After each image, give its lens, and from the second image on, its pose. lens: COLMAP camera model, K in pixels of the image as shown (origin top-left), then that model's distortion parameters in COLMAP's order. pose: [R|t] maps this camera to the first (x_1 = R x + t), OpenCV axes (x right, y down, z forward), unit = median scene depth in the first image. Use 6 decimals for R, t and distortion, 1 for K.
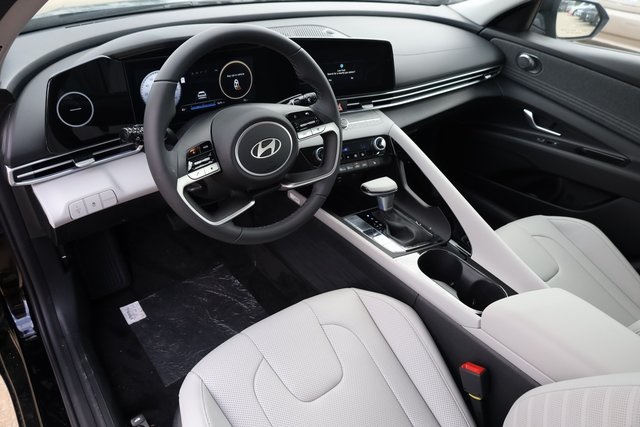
lens RADIAL K [[450.5, 0, 320.0], [0, 450.5, 213.5], [0, 0, 1]] dist [-0.007885, 0.002351]
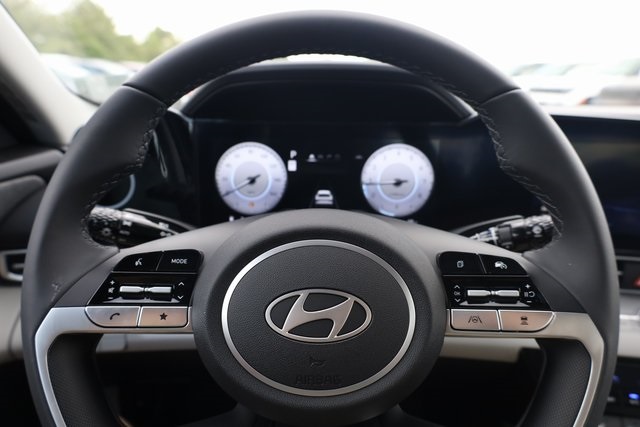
lens RADIAL K [[450.5, 0, 320.0], [0, 450.5, 213.5], [0, 0, 1]] dist [-0.007885, 0.002351]
pose [[0.775726, 0.100999, -0.622935, 0.058707], [-0.318497, 0.914828, -0.248292, -0.089480], [0.544801, 0.391009, 0.741824, 0.493043]]
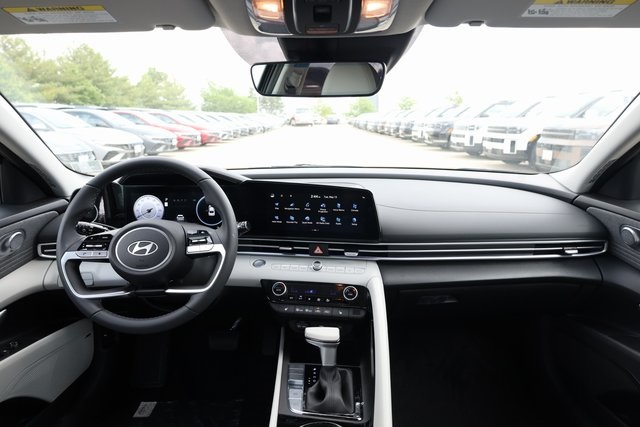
lens RADIAL K [[450.5, 0, 320.0], [0, 450.5, 213.5], [0, 0, 1]] dist [-0.007885, 0.002351]
pose [[0.782814, 0.039712, -0.620988, 0.668465], [-0.296536, 0.901163, -0.316183, 0.006072], [0.547055, 0.431657, 0.717219, 0.252636]]
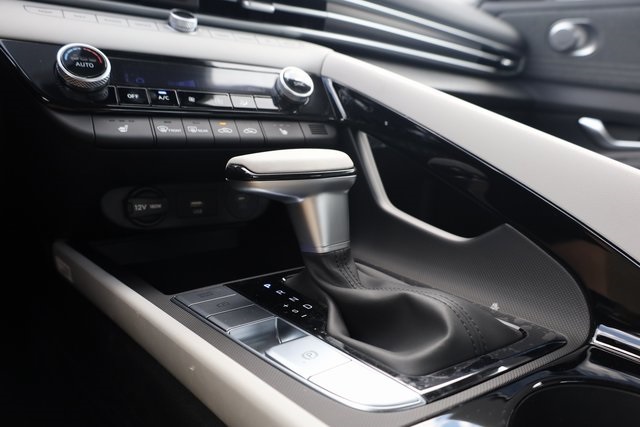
lens RADIAL K [[450.5, 0, 320.0], [0, 450.5, 213.5], [0, 0, 1]] dist [-0.007885, 0.002351]
pose [[0.996602, -0.057665, 0.058810, 0.129630], [0.075307, 0.927137, -0.367077, 0.072298], [-0.033357, 0.370259, 0.928330, 0.738005]]
